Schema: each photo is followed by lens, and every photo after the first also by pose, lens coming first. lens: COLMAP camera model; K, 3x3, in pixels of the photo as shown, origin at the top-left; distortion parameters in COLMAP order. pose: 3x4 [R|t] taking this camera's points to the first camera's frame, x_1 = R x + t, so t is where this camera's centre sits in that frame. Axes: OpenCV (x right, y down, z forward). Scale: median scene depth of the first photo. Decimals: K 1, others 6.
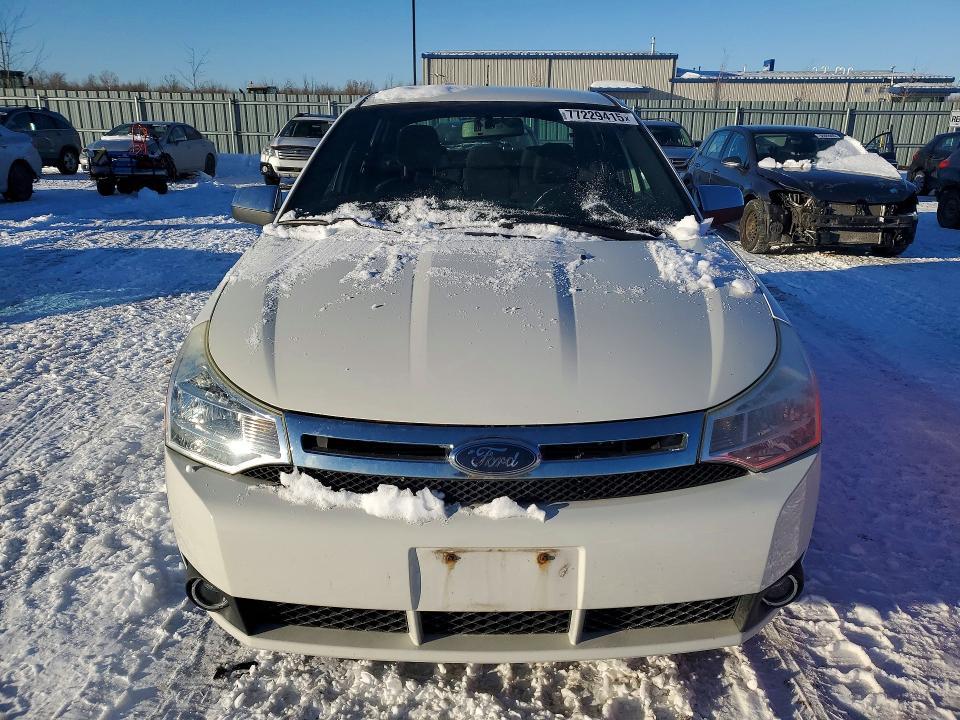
lens RADIAL K [[746.3, 0, 480.2], [0, 746.3, 362.6], [0, 0, 1]] dist [0.020371, 0.009941]
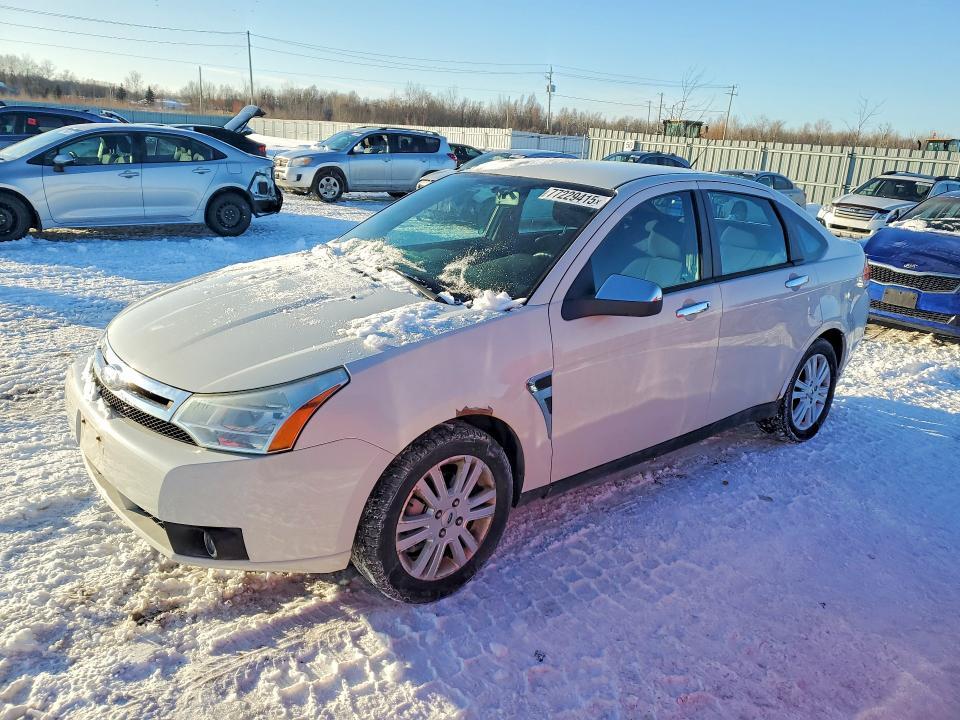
lens RADIAL K [[746.3, 0, 480.2], [0, 746.3, 357.0], [0, 0, 1]] dist [0.020371, 0.009941]
pose [[0.637264, 0.251520, -0.728445, 1.171886], [-0.296083, 0.952601, 0.069895, -0.186418], [0.711498, 0.171138, 0.681529, 0.269265]]
